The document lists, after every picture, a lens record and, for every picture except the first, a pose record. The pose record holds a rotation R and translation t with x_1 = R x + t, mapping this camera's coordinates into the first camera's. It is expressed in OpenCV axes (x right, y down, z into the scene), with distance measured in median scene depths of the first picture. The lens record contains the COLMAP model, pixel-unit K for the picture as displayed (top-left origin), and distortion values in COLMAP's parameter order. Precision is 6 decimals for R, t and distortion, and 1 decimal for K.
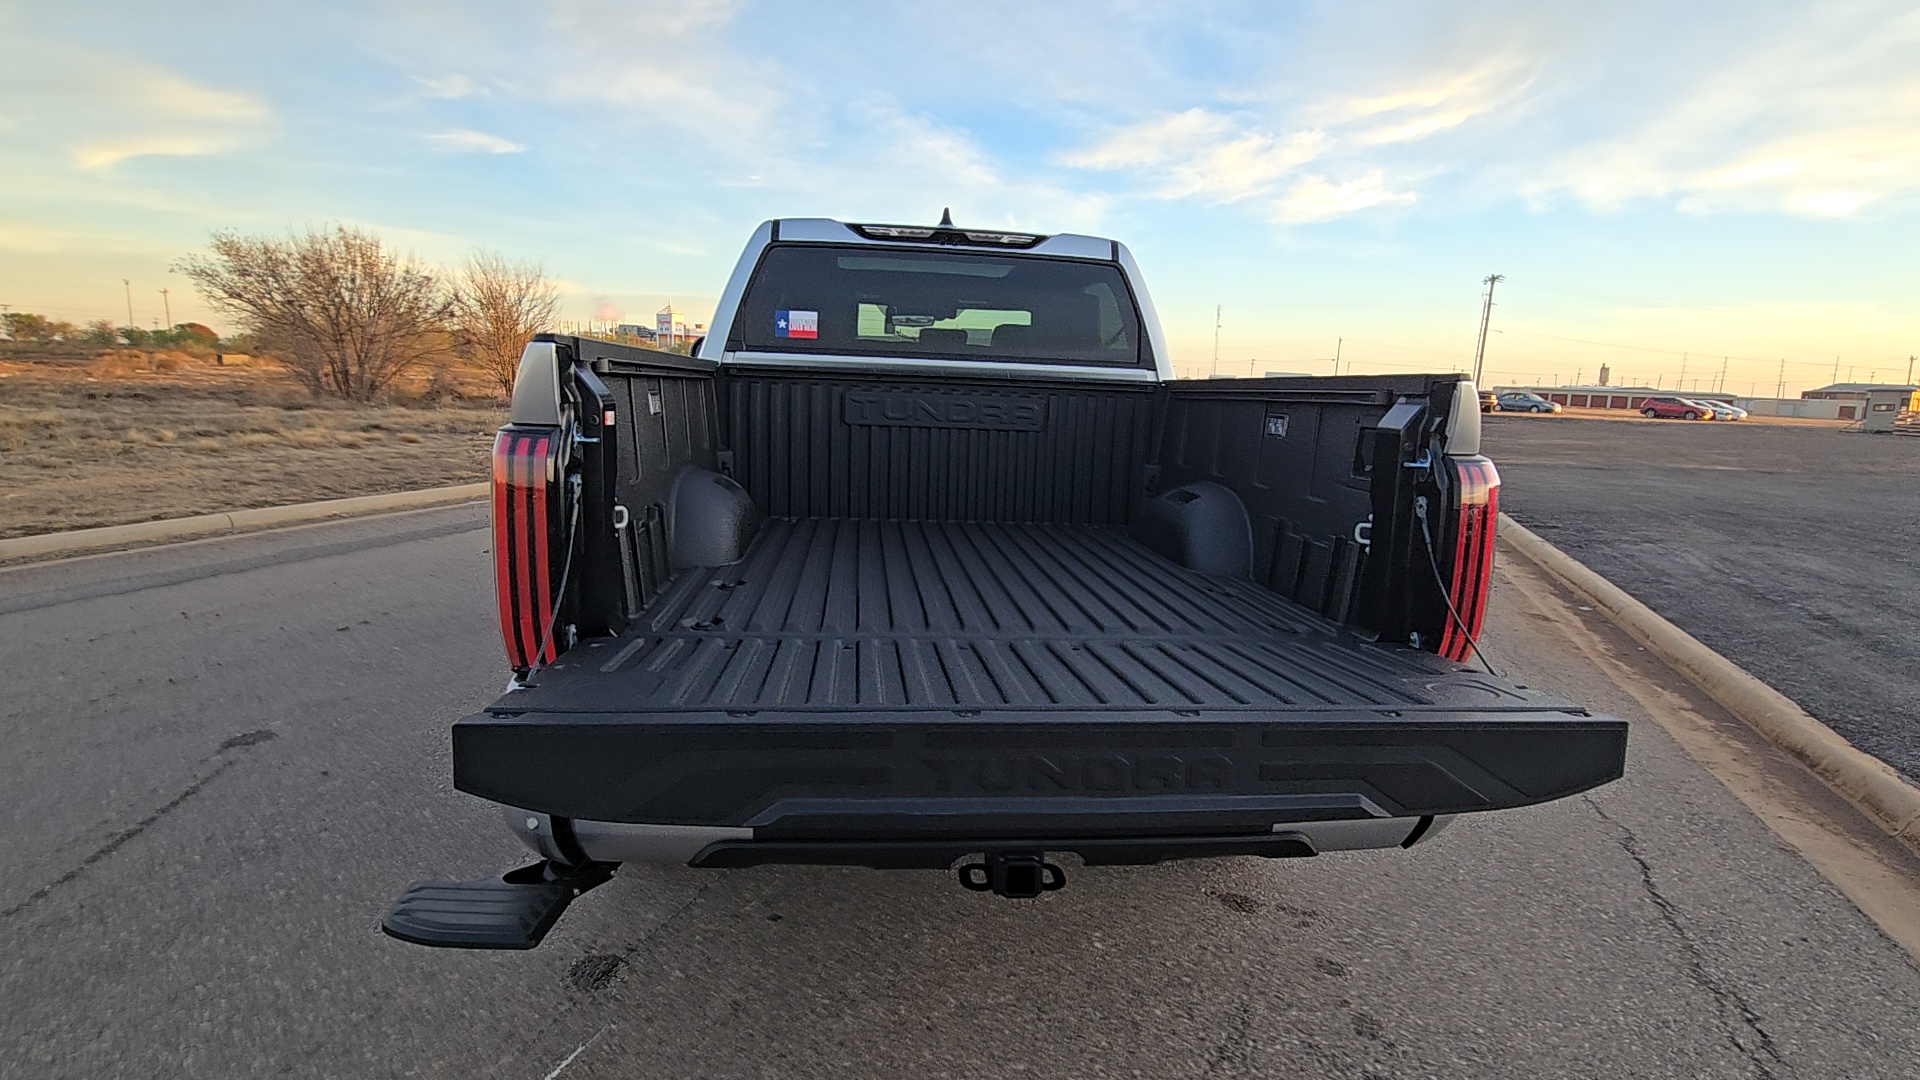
lens RADIAL K [[890.3, 0, 915.5], [0, 890.3, 539.3], [0, 0, 1]] dist [-0.003354, 0.000302]
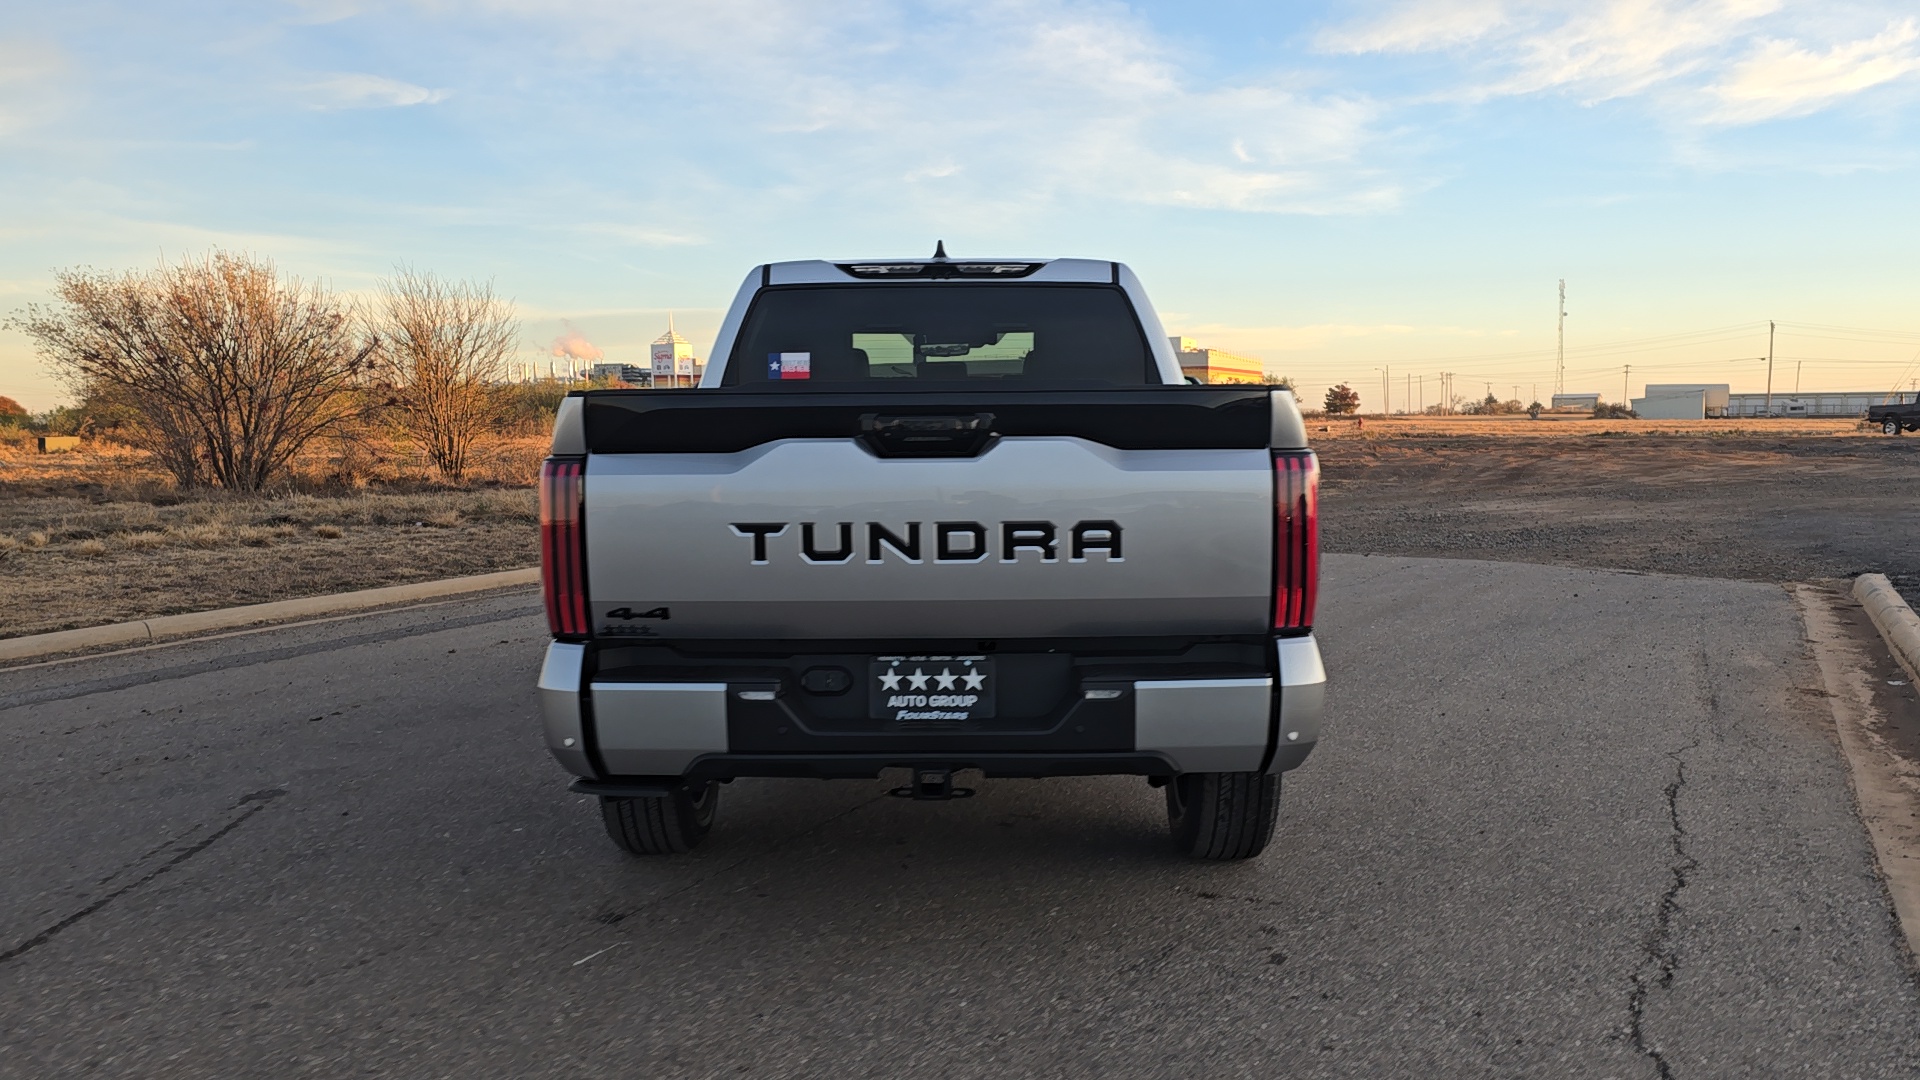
lens RADIAL K [[1594.1, 0, 979.2], [0, 1594.1, 524.7], [0, 0, 1]] dist [-0.003286, -0.000066]
pose [[0.995827, -0.045635, -0.079026, 0.091443], [0.035985, 0.992181, -0.119504, 0.067536], [0.083862, 0.116162, 0.989684, -0.315099]]
